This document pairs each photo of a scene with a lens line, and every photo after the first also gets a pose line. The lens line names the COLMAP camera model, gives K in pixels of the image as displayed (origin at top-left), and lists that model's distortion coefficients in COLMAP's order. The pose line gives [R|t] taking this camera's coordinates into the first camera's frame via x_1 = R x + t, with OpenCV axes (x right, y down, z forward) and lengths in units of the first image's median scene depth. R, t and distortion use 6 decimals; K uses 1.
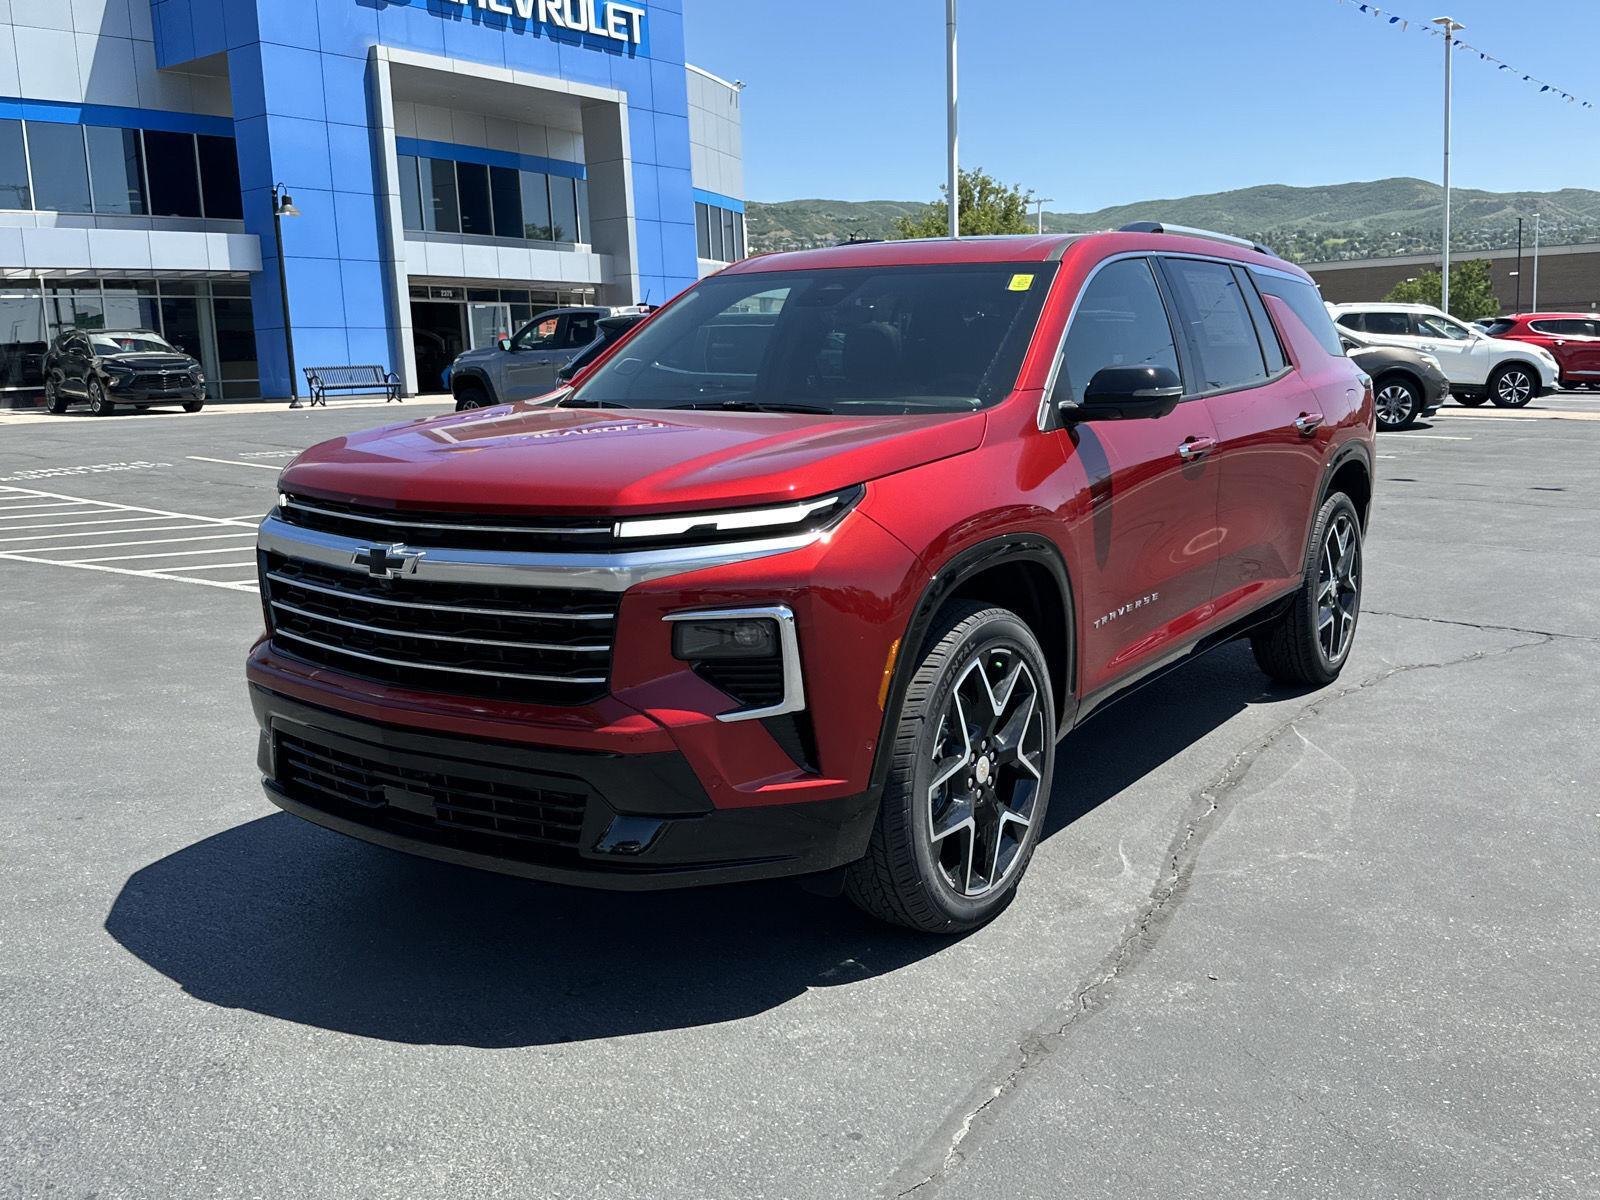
lens RADIAL K [[1435.6, 0, 803.1], [0, 1435.6, 567.5], [0, 0, 1]] dist [0.167763, -0.364762]
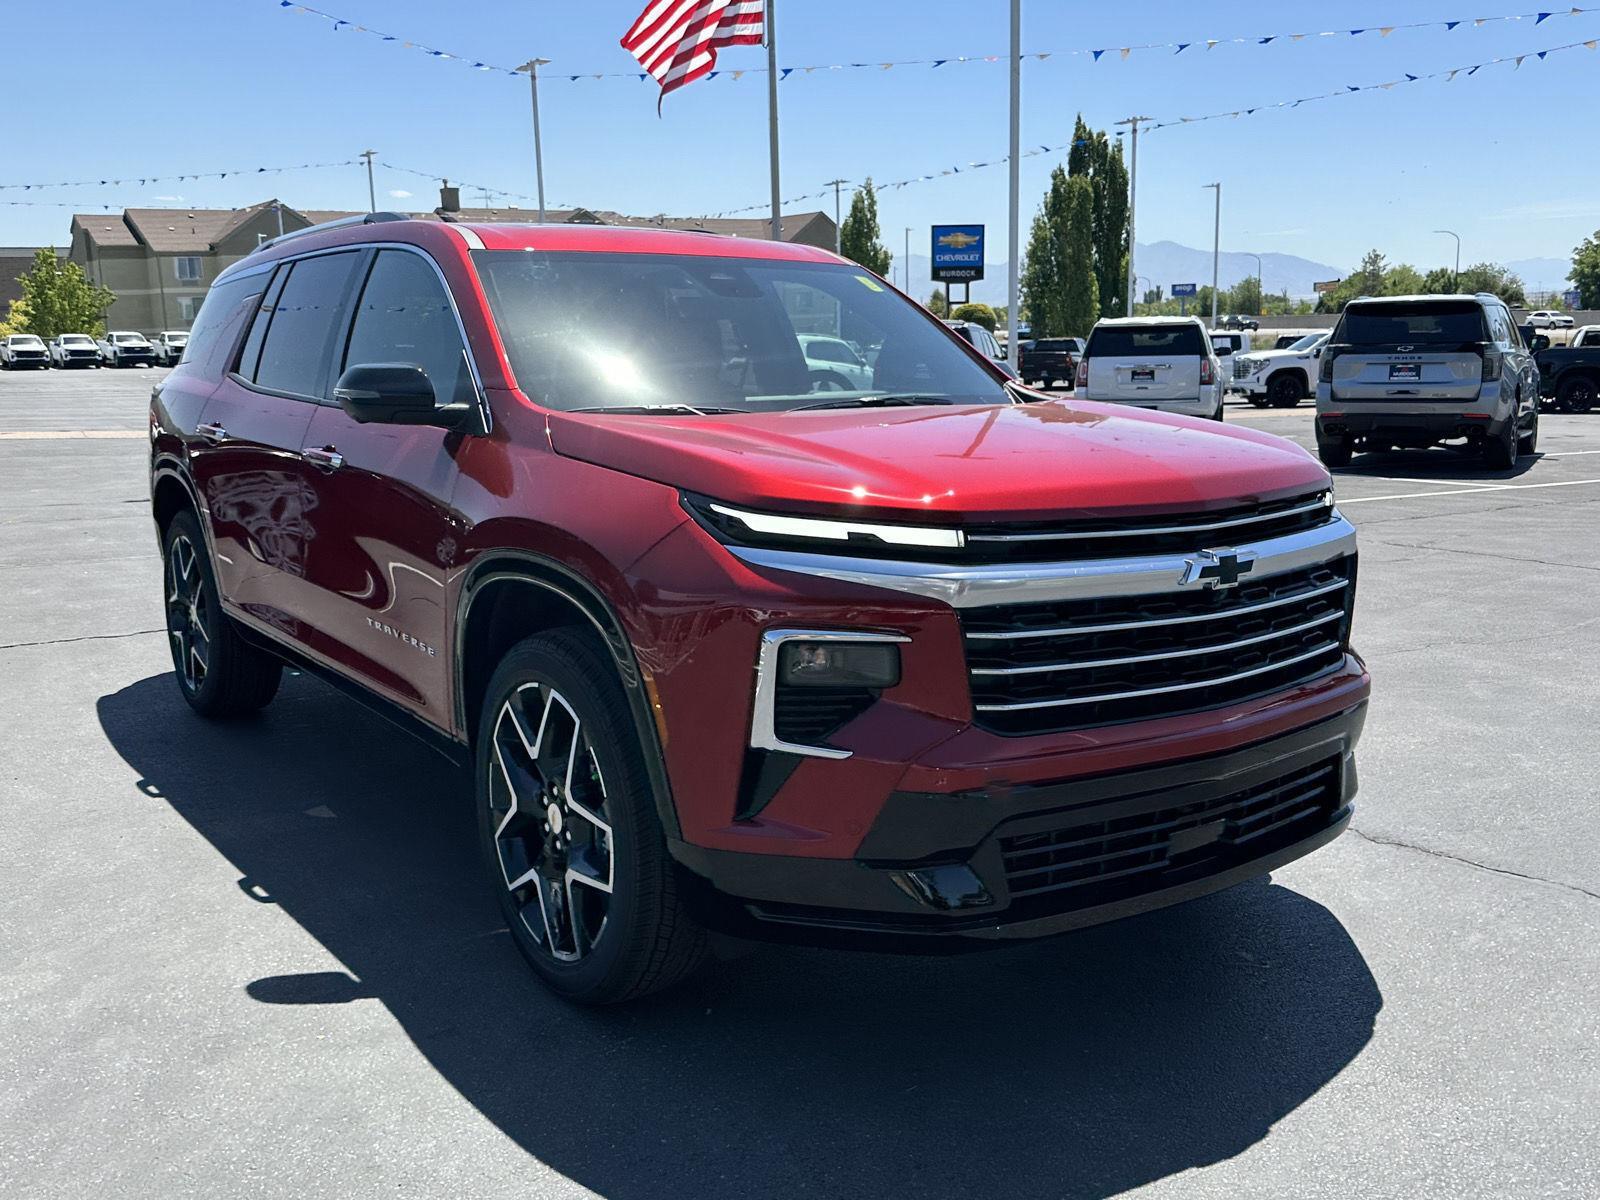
lens RADIAL K [[1441.8, 0, 807.3], [0, 1441.8, 566.2], [0, 0, 1]] dist [0.159704, -0.320279]
pose [[0.315038, -0.133111, 0.939698, -0.150411], [0.148318, 0.984856, 0.089783, -0.015545], [-0.937418, 0.111090, 0.330009, 0.116088]]
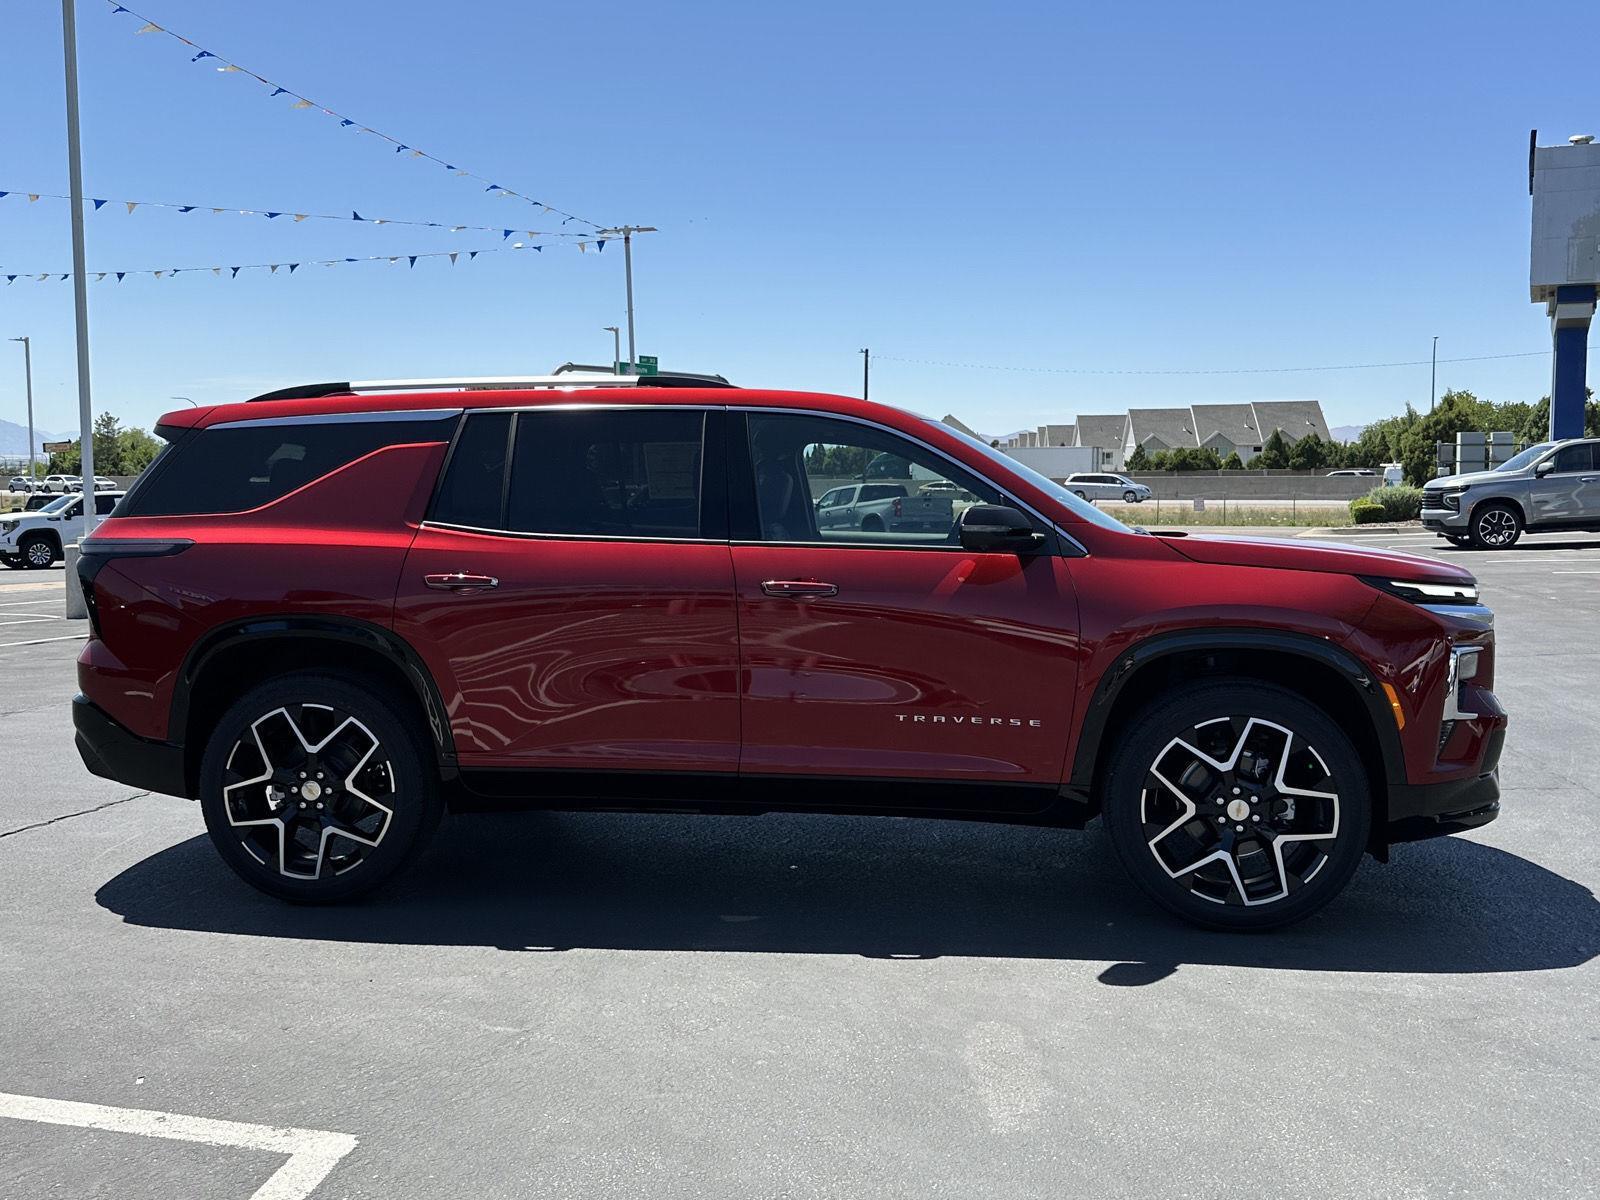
lens RADIAL K [[1439.1, 0, 809.1], [0, 1439.1, 587.2], [0, 0, 1]] dist [0.158962, -0.348537]
pose [[-0.496075, -0.038606, 0.867421, -0.173065], [0.139179, 0.982558, 0.123327, -0.043367], [-0.857052, 0.181906, -0.482049, 0.307716]]
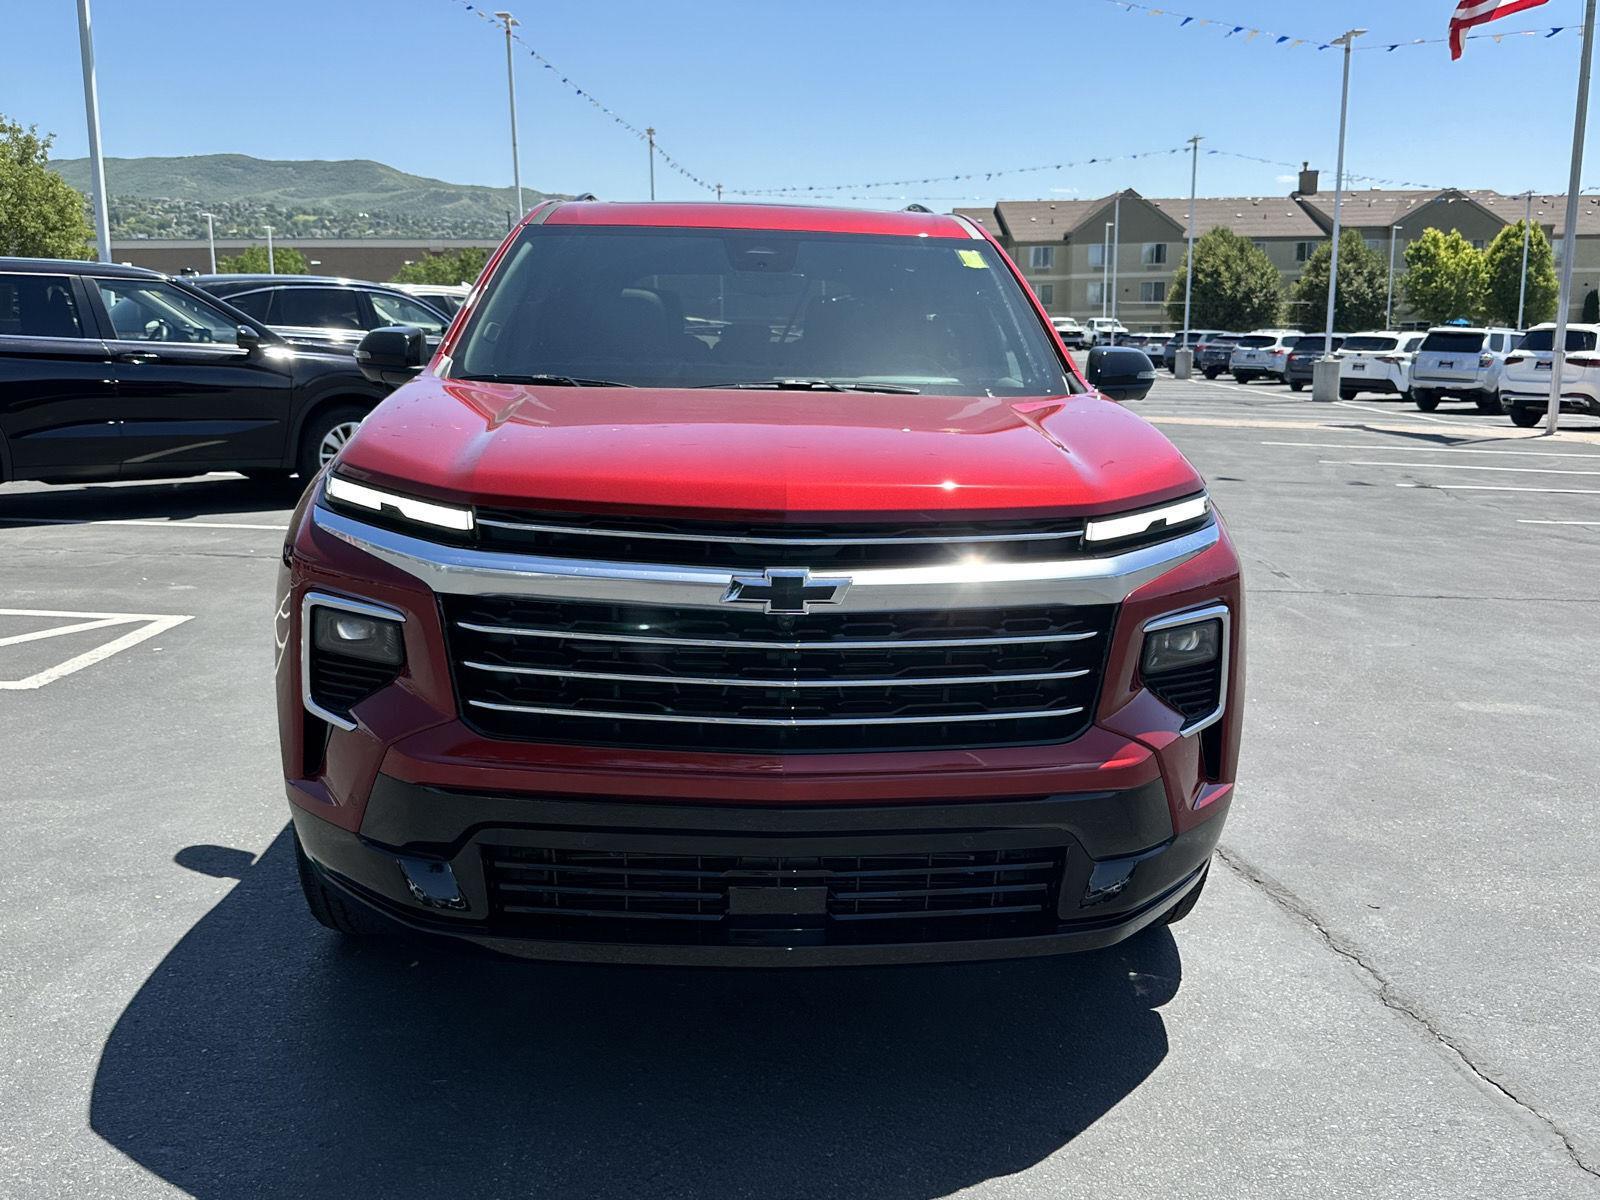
lens RADIAL K [[1439.1, 0, 809.1], [0, 1439.1, 587.2], [0, 0, 1]] dist [0.158962, -0.348537]
pose [[0.773168, -0.083973, 0.628617, -0.093421], [0.066305, 0.996466, 0.051560, -0.005643], [-0.630726, 0.001816, 0.776004, 0.049355]]
